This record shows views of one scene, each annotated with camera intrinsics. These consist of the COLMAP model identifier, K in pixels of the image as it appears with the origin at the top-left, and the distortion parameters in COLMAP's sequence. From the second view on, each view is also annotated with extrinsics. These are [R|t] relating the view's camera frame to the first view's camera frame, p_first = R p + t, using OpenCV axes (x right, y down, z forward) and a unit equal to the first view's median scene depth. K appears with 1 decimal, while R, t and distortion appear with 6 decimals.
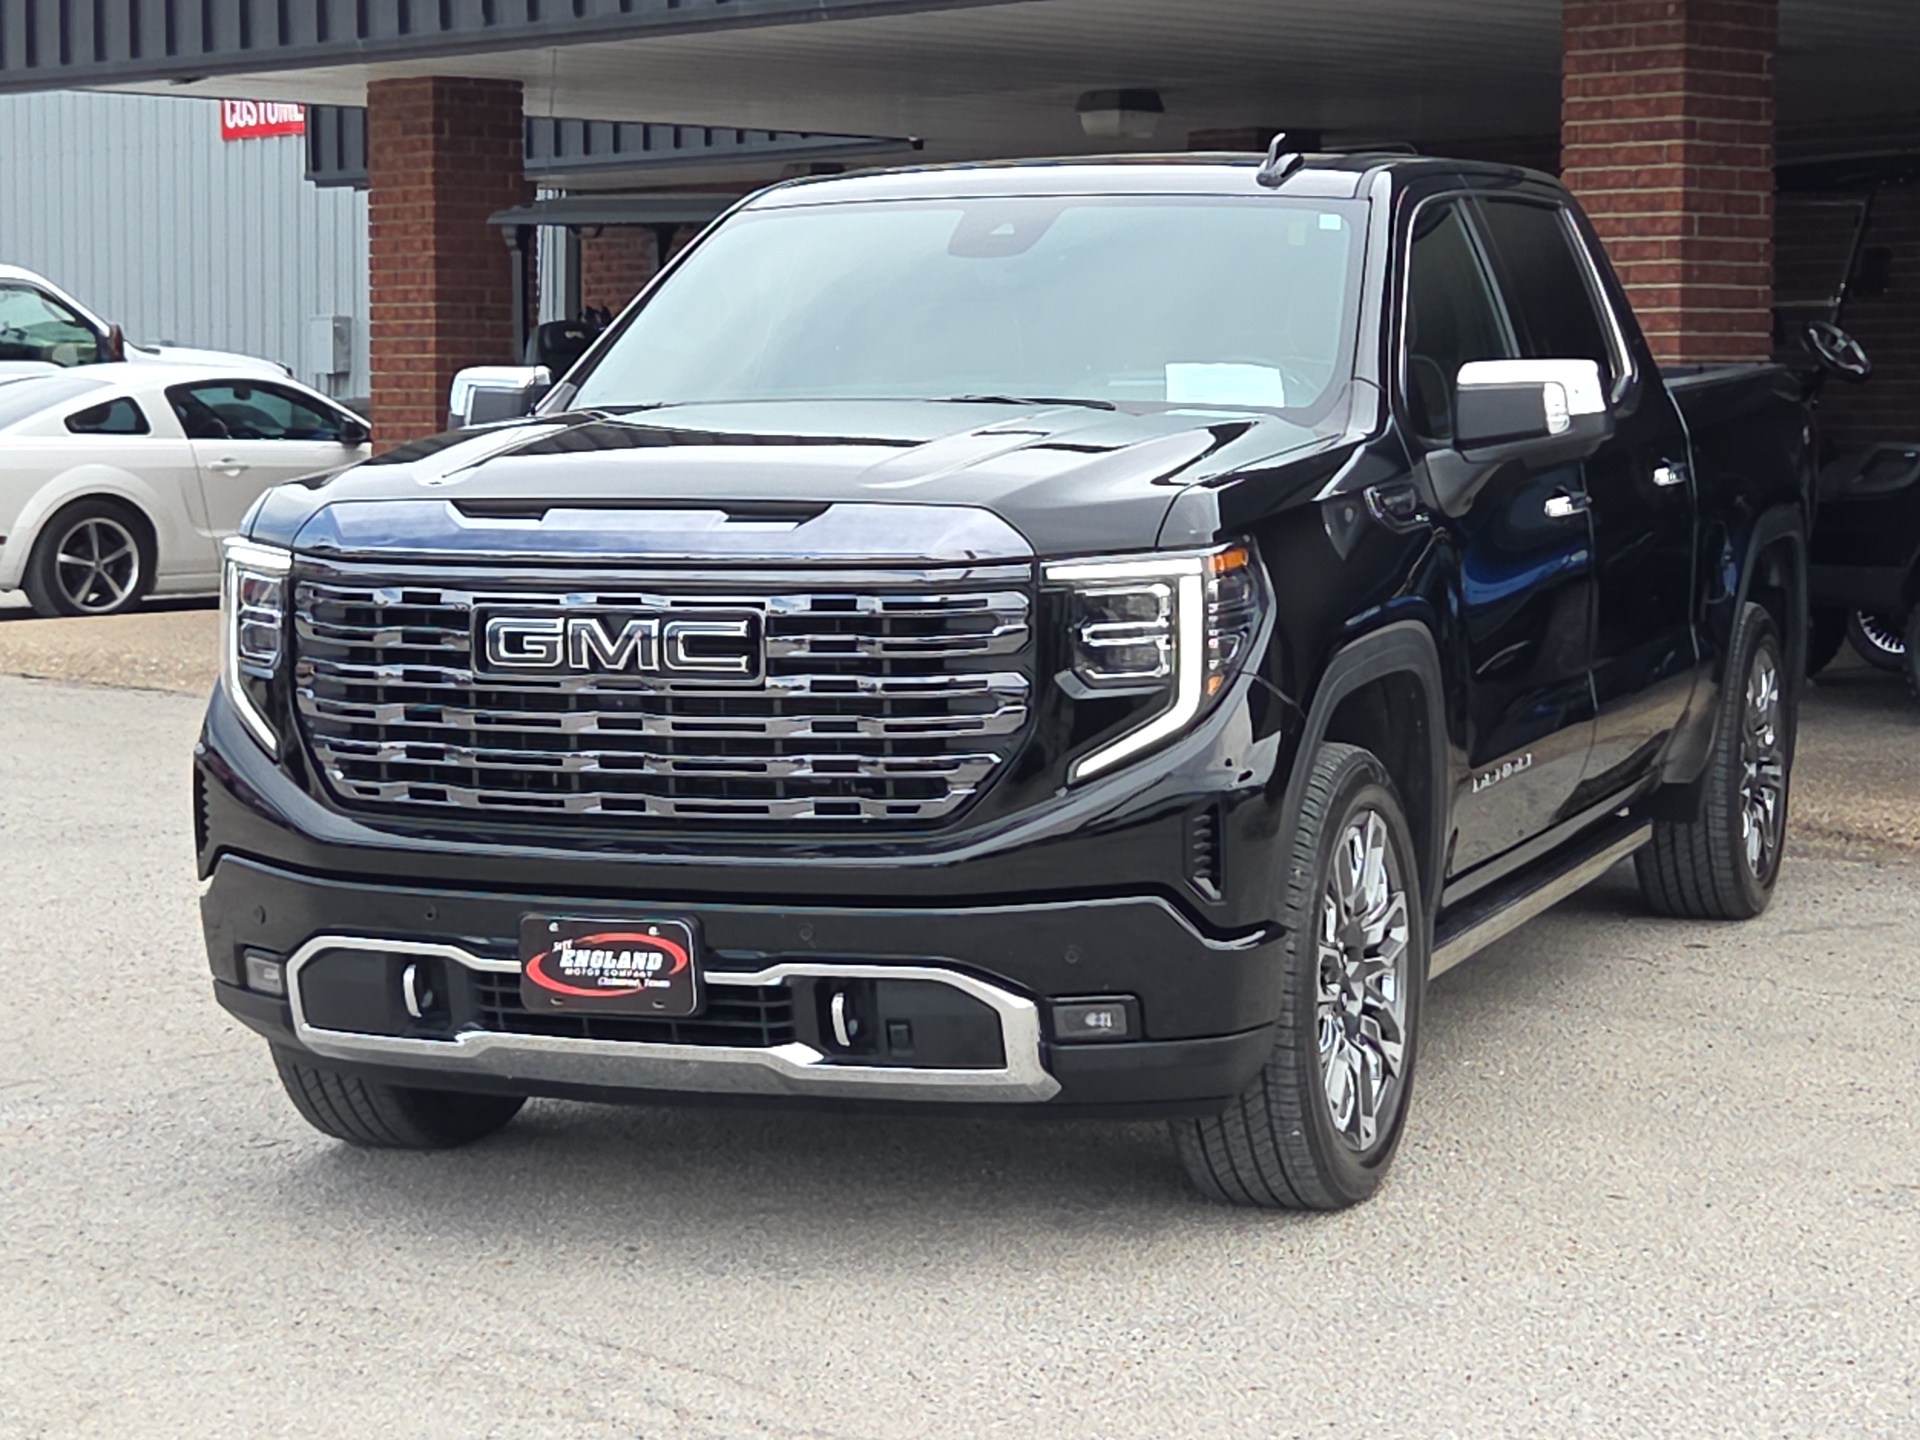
lens RADIAL K [[3860.6, 0, 1025.5], [0, 3860.6, 671.3], [0, 0, 1]] dist [0.004741, 0.000000]
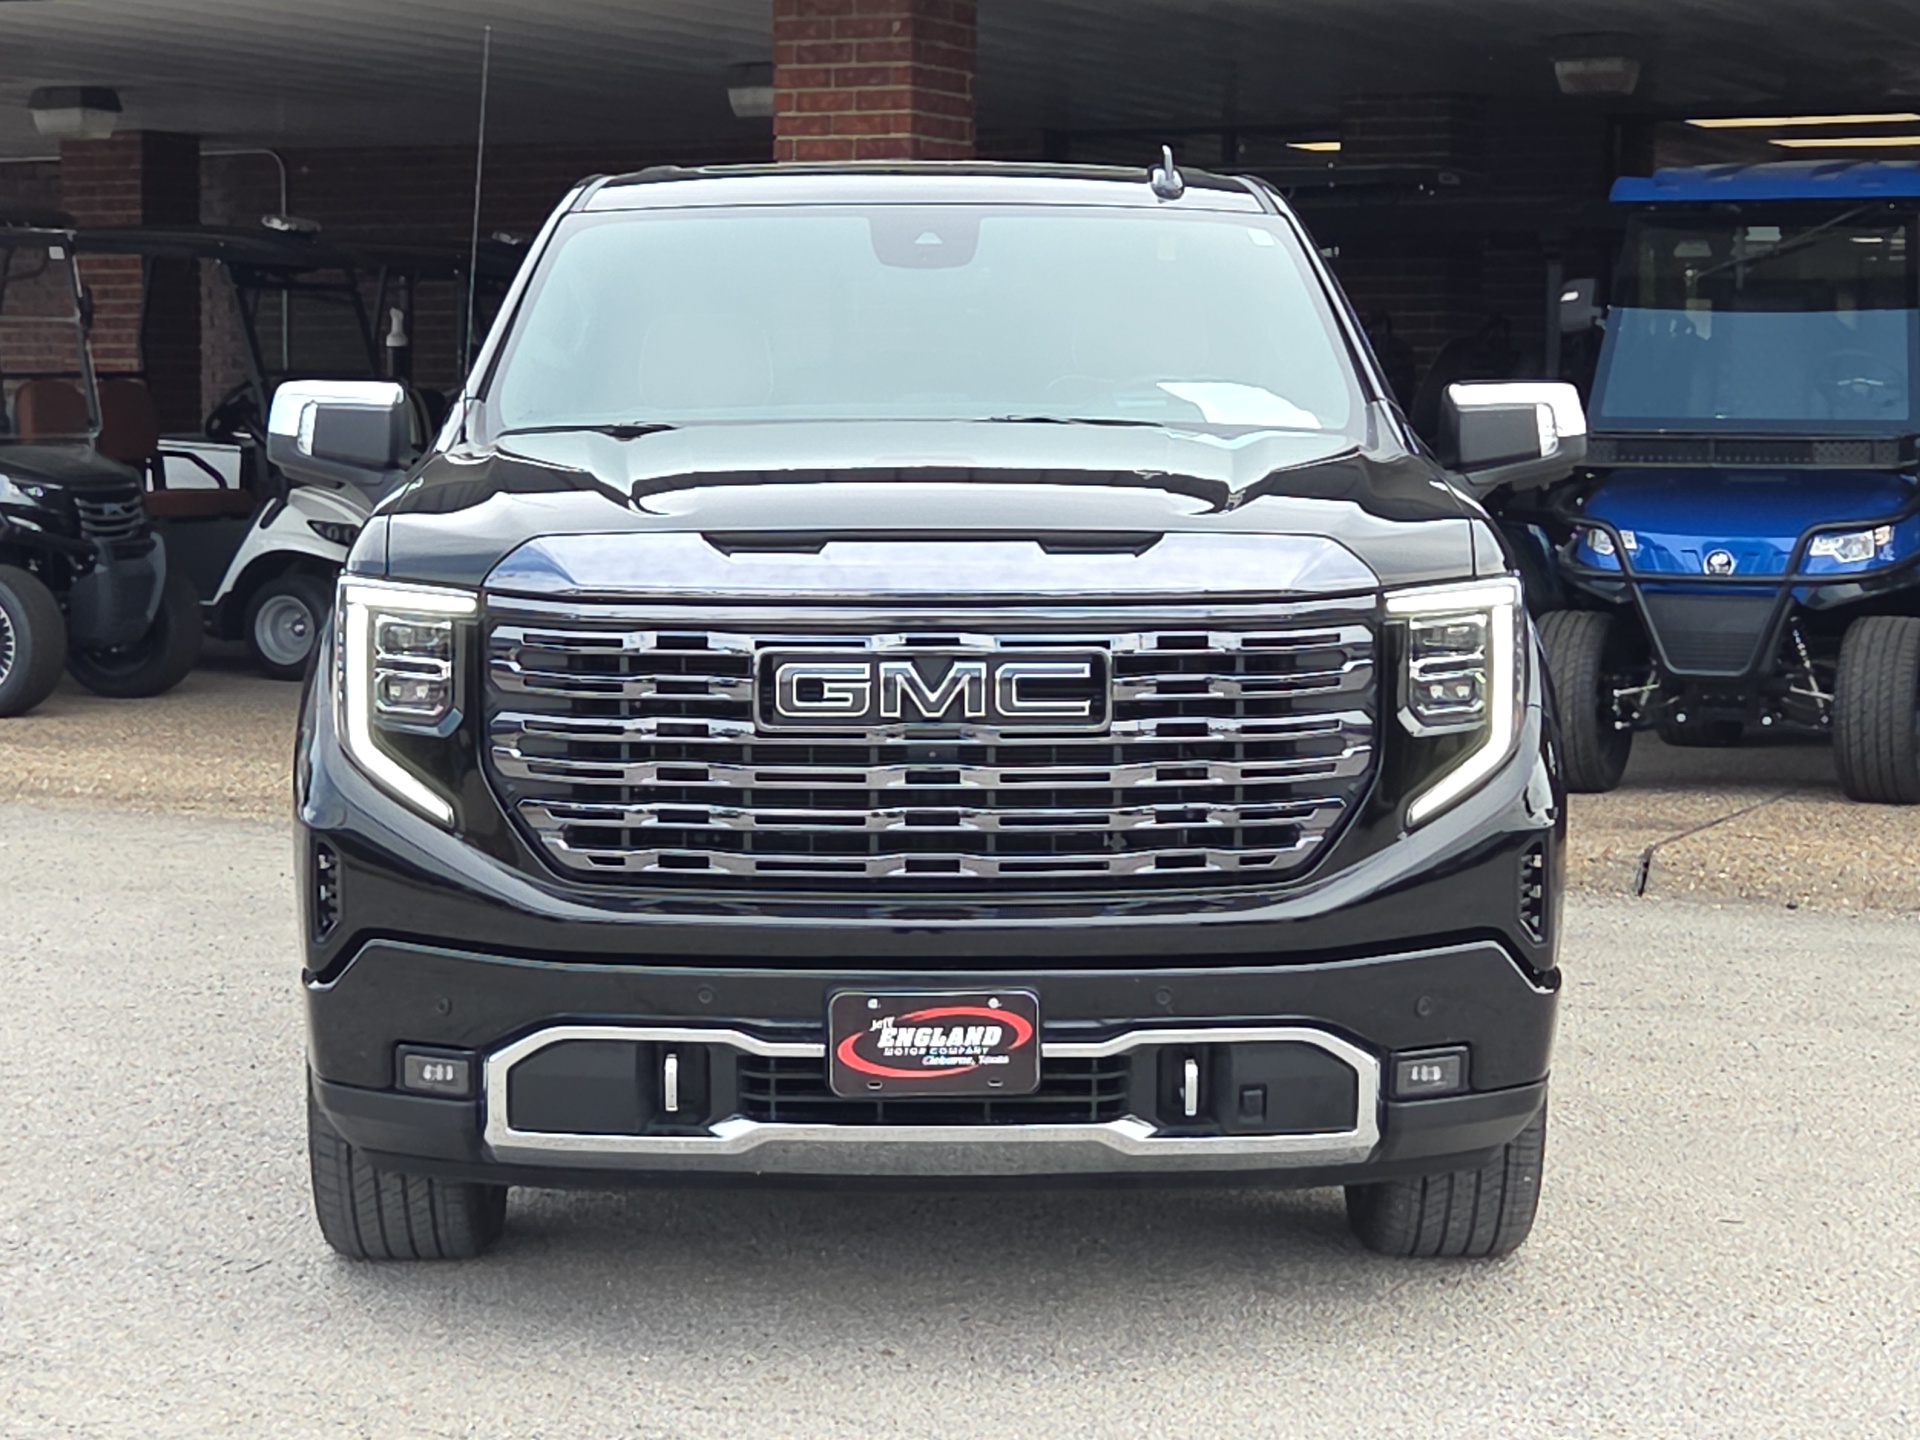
lens RADIAL K [[3860.6, 0, 979.2], [0, 3860.6, 718.5], [0, 0, 1]] dist [0.004741, 0.000000]
pose [[0.942470, -0.023447, 0.333468, -0.397990], [0.020686, 0.999716, 0.011827, -0.010755], [-0.333651, -0.004248, 0.942687, 0.138575]]
